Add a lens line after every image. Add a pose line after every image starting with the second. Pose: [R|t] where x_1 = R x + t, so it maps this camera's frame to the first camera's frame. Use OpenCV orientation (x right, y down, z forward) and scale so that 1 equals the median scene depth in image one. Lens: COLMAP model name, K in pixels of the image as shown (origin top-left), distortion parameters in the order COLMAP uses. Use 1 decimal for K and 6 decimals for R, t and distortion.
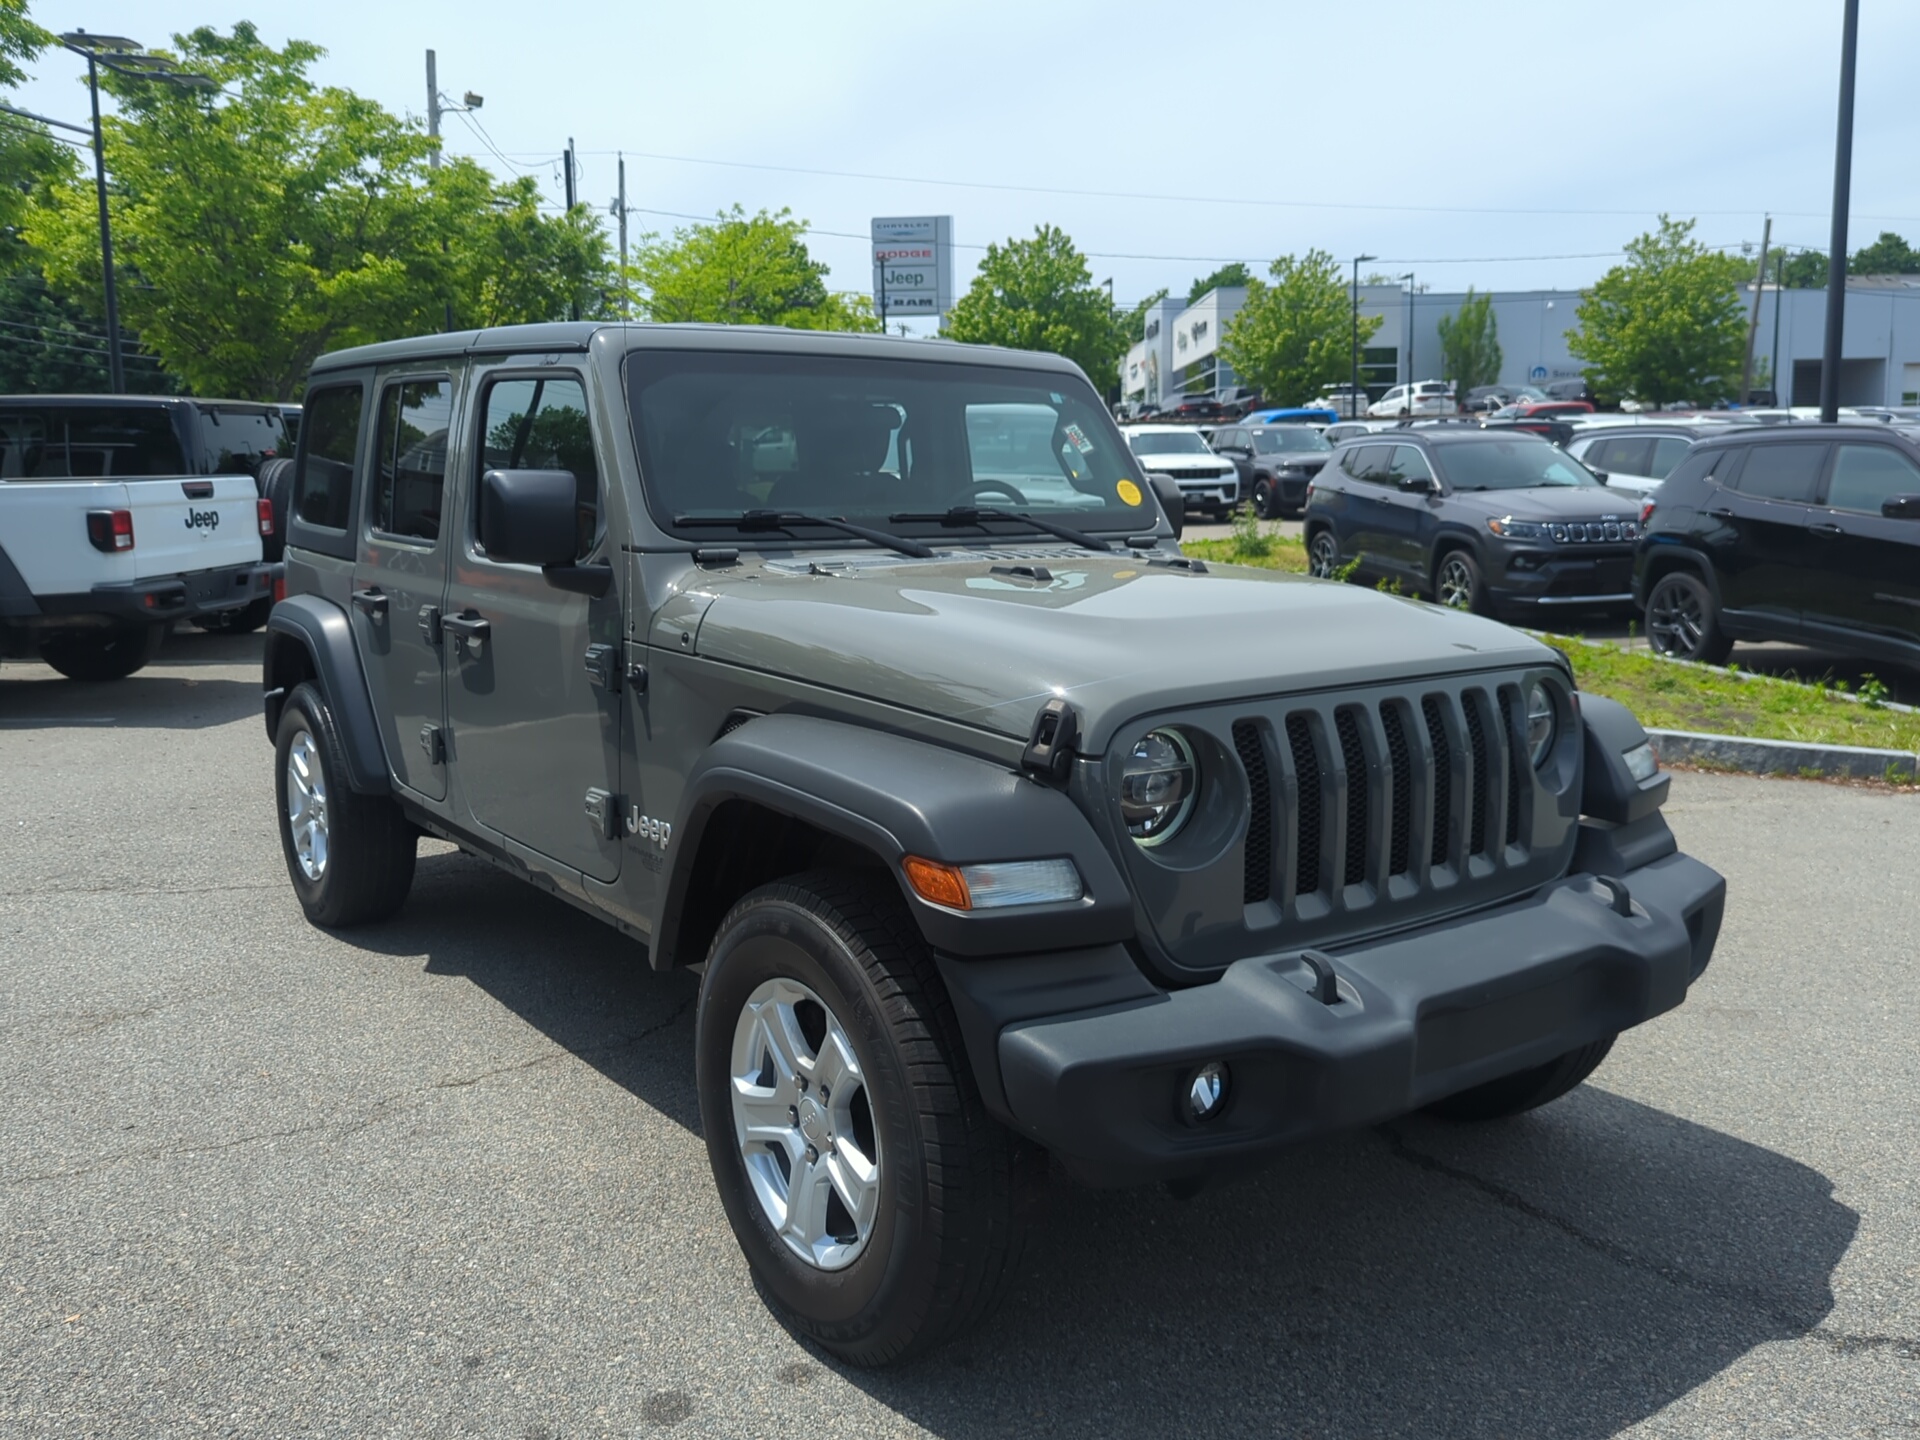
lens RADIAL K [[1567.5, 0, 969.1], [0, 1567.5, 696.2], [0, 0, 1]] dist [0.075103, -0.045826]
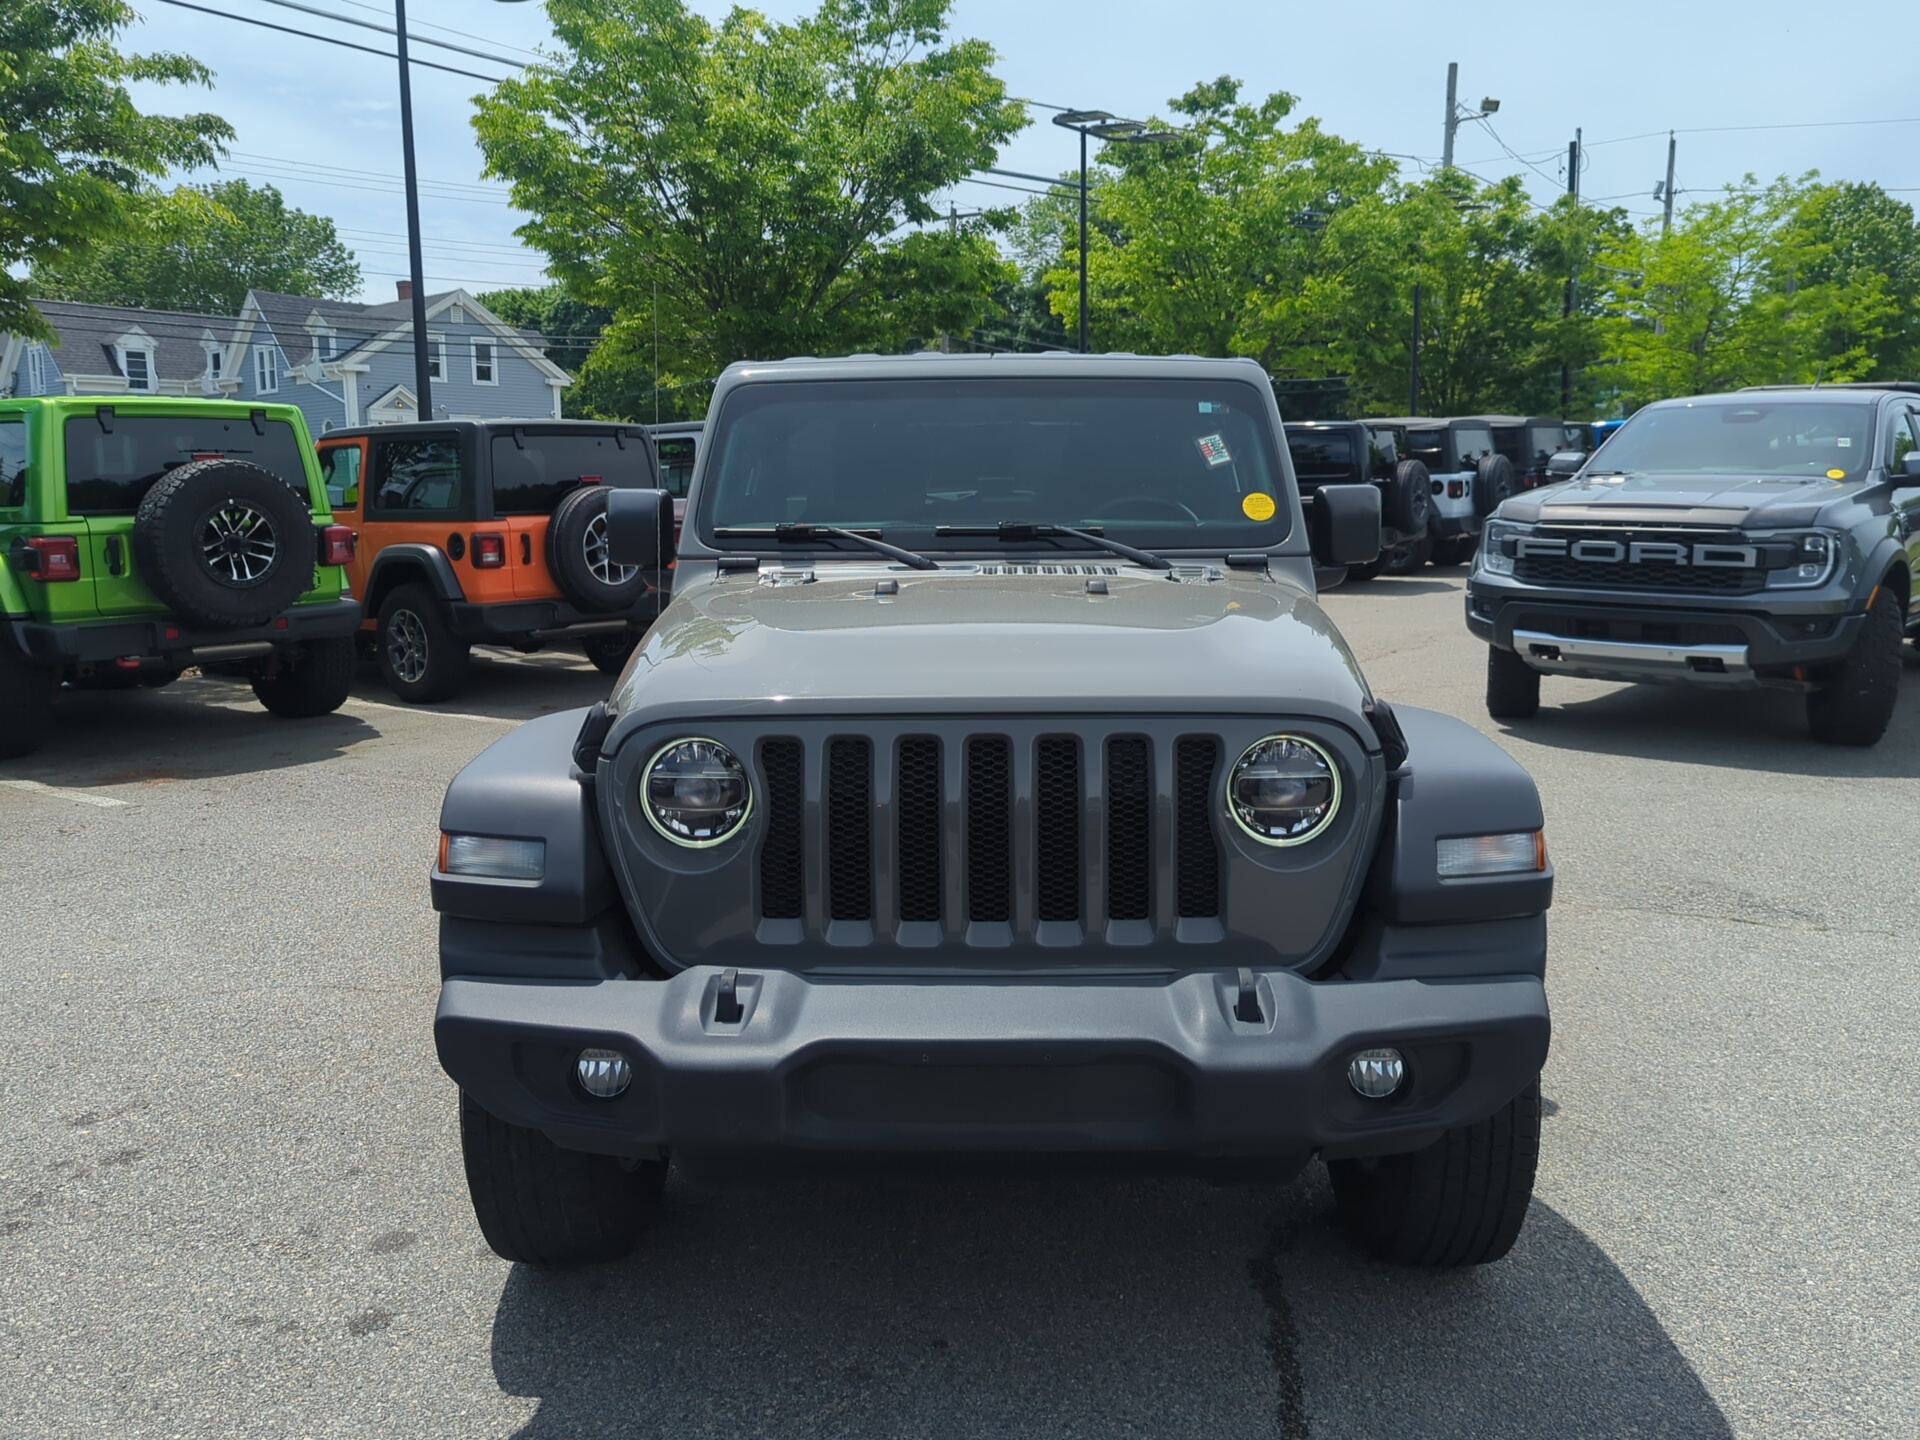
lens RADIAL K [[1567.1, 0, 962.5], [0, 1567.1, 693.4], [0, 0, 1]] dist [0.051287, -0.047587]
pose [[0.782827, 0.080902, -0.616957, 0.076984], [-0.082380, 0.996259, 0.026112, -0.004322], [0.616762, 0.030383, 0.786563, 0.023416]]
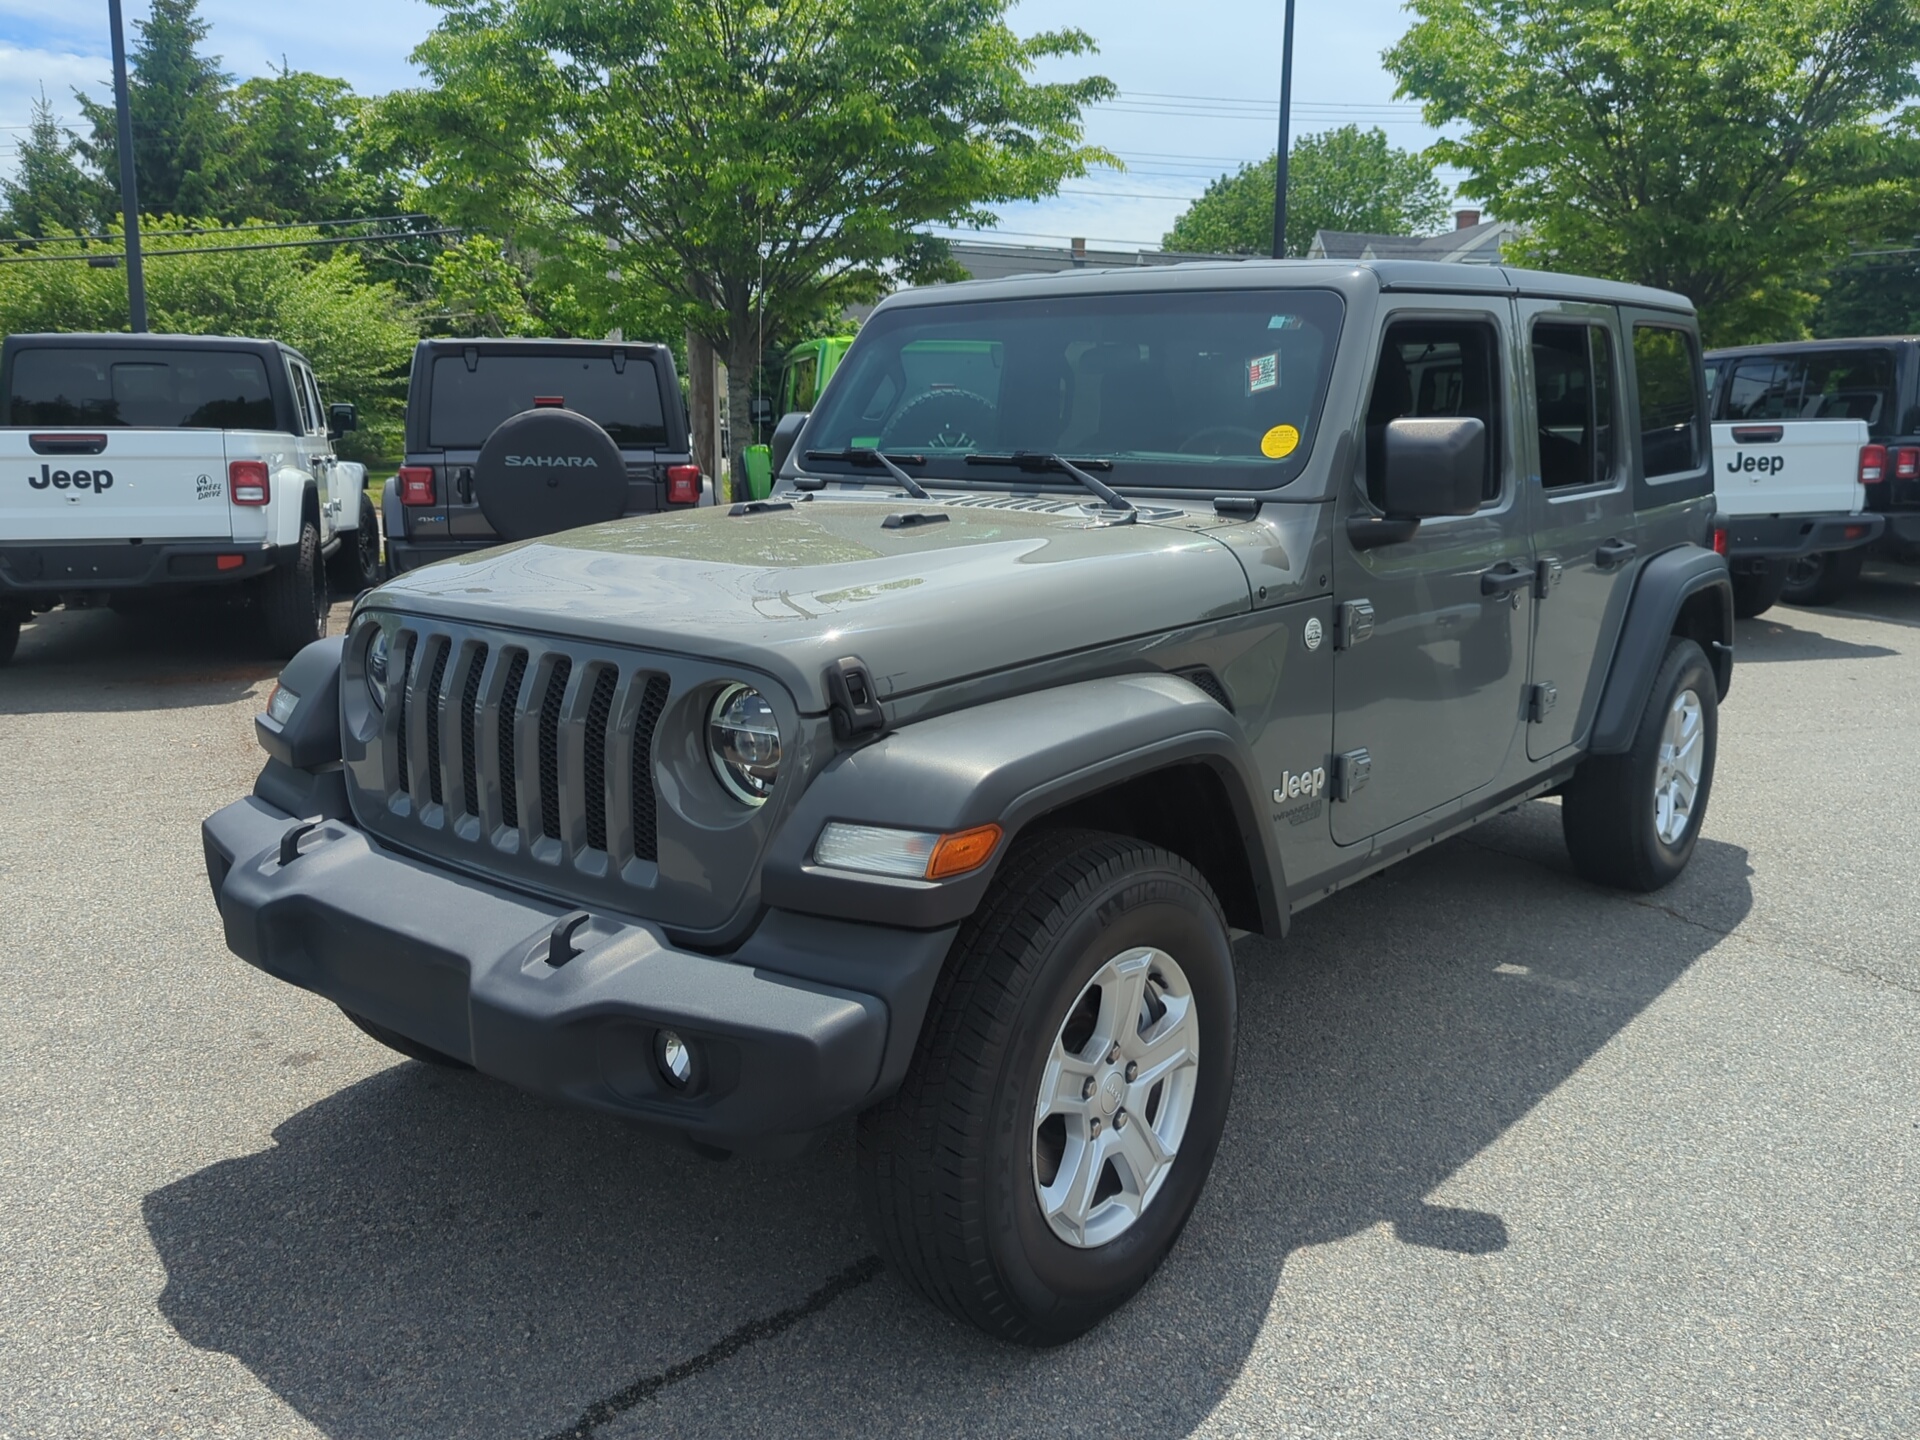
lens RADIAL K [[1567.1, 0, 980.8], [0, 1567.1, 682.8], [0, 0, 1]] dist [0.051287, -0.047587]
pose [[0.224762, 0.168877, -0.959668, 0.117744], [-0.143018, 0.979918, 0.138945, -0.014233], [0.963861, 0.106020, 0.244401, 0.096440]]
